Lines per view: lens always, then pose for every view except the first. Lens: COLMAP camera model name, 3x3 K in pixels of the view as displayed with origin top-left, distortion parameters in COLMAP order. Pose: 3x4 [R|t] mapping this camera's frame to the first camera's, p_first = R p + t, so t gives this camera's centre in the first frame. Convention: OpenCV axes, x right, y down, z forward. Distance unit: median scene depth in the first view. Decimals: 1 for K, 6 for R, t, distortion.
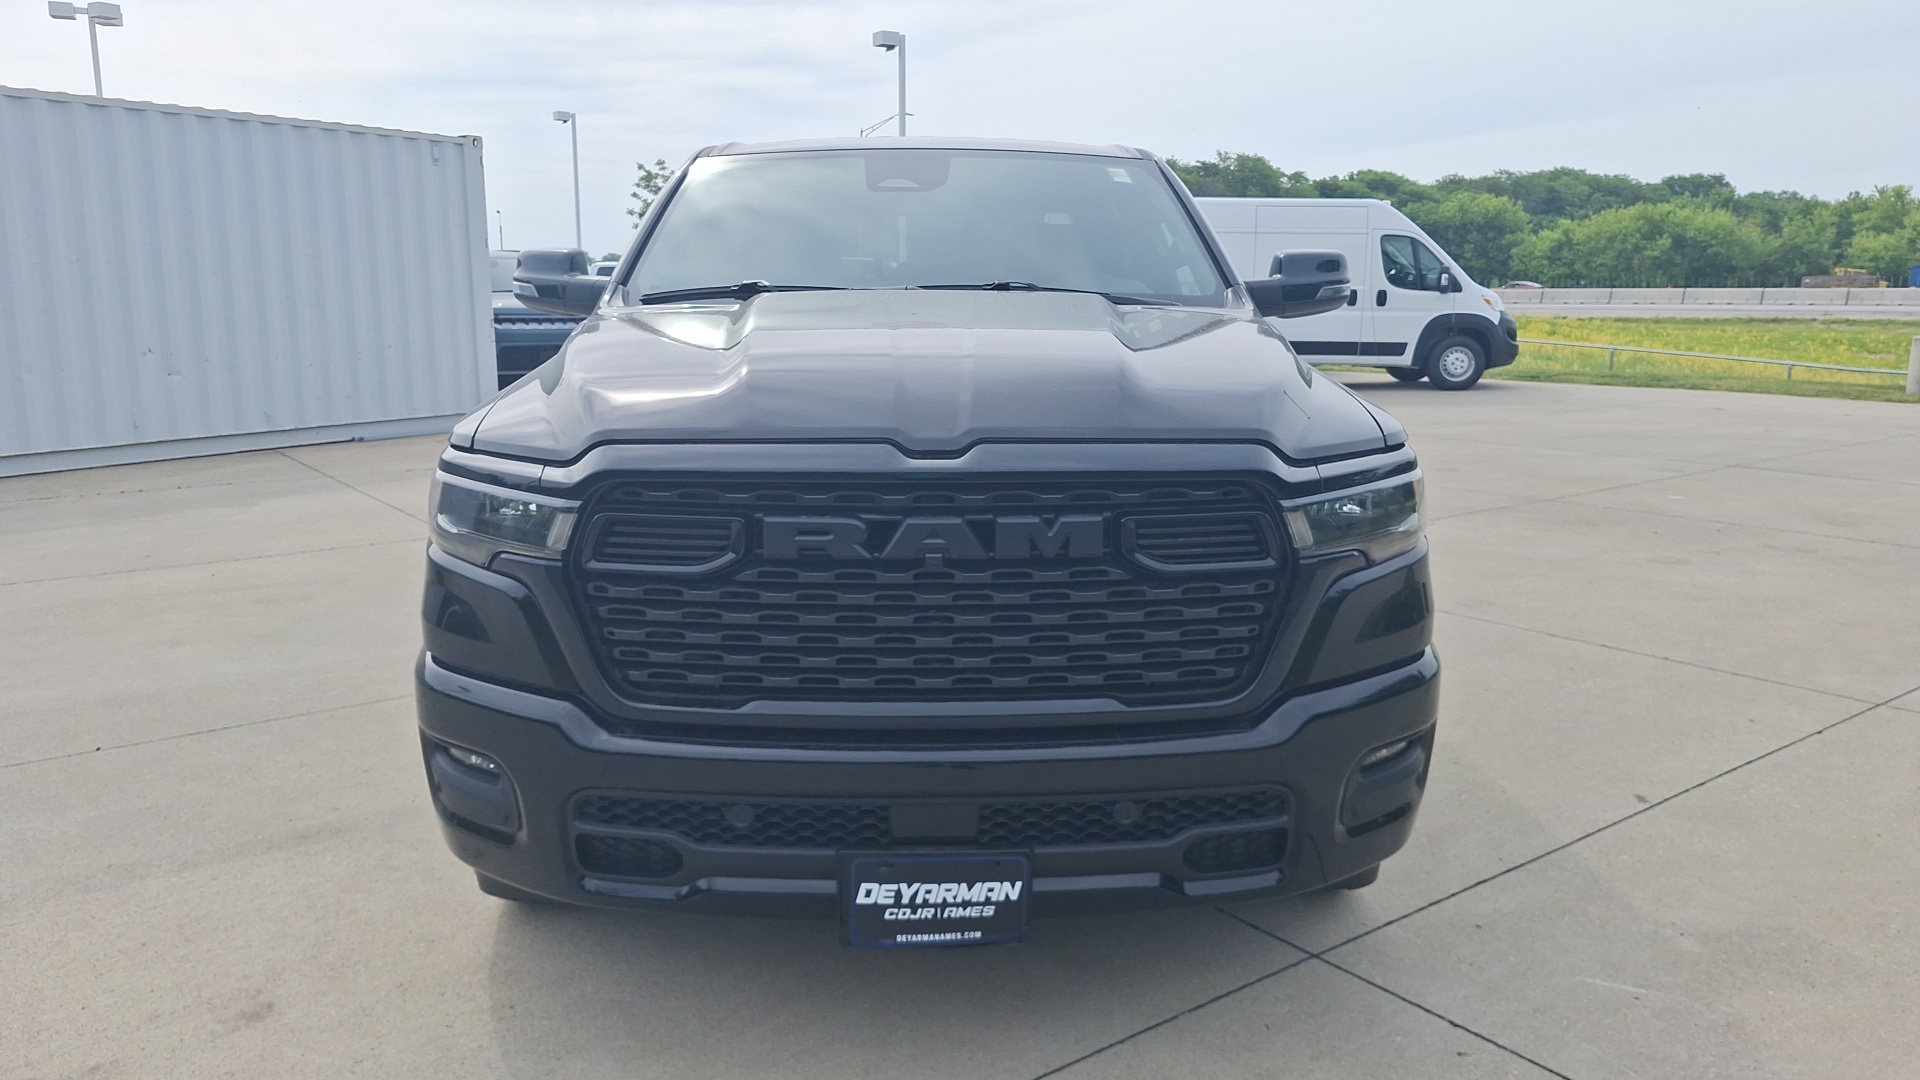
lens RADIAL K [[1325.9, 0, 949.4], [0, 1325.9, 531.3], [0, 0, 1]] dist [0.052601, -0.047519]
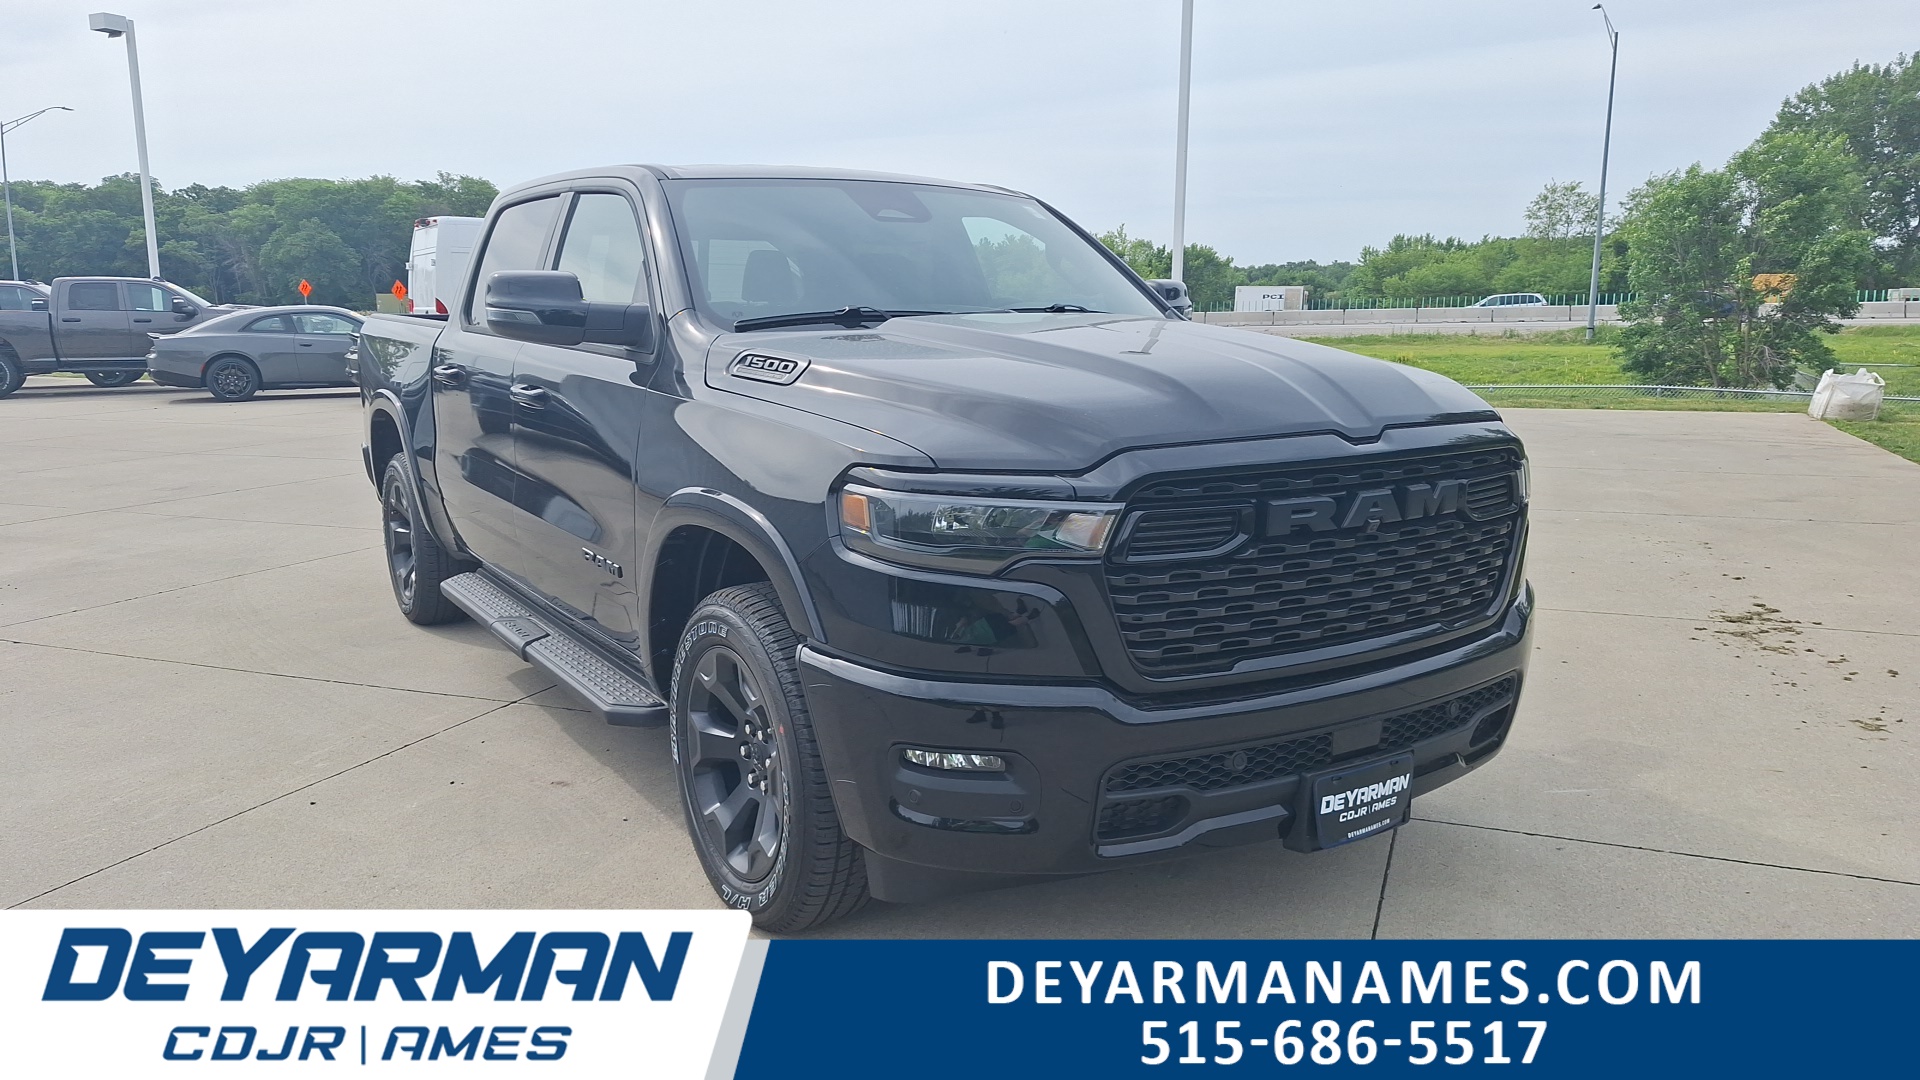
lens RADIAL K [[1325.9, 0, 916.8], [0, 1325.9, 567.3], [0, 0, 1]] dist [0.052601, -0.047519]
pose [[0.862168, -0.102503, 0.496144, -0.969468], [0.099136, 0.994520, 0.033195, -0.022351], [-0.496828, 0.020566, 0.867606, 0.120809]]
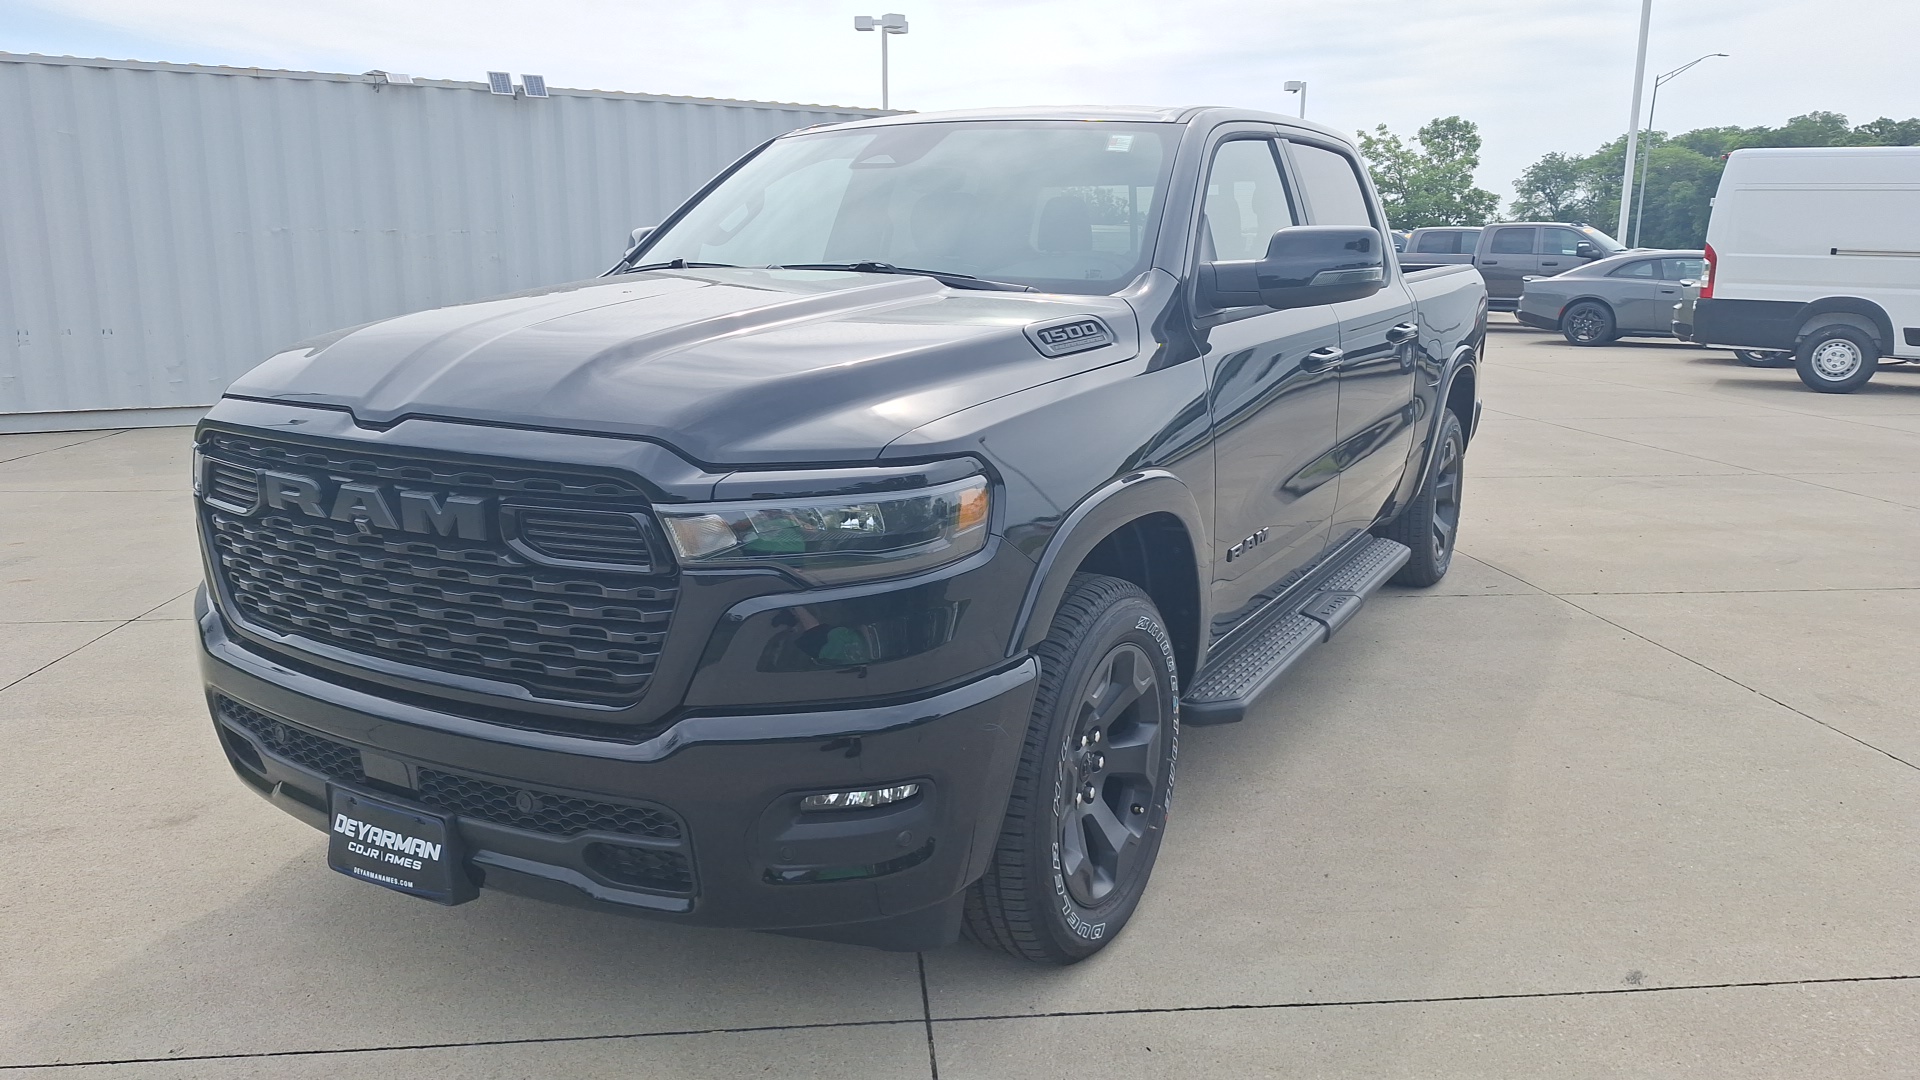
lens RADIAL K [[1325.9, 0, 972.0], [0, 1325.9, 537.5], [0, 0, 1]] dist [0.052601, -0.047519]
pose [[0.859550, 0.112102, -0.498604, 0.905989], [-0.098975, 0.993689, 0.052789, -0.070921], [0.501375, 0.003975, 0.865221, 0.305659]]
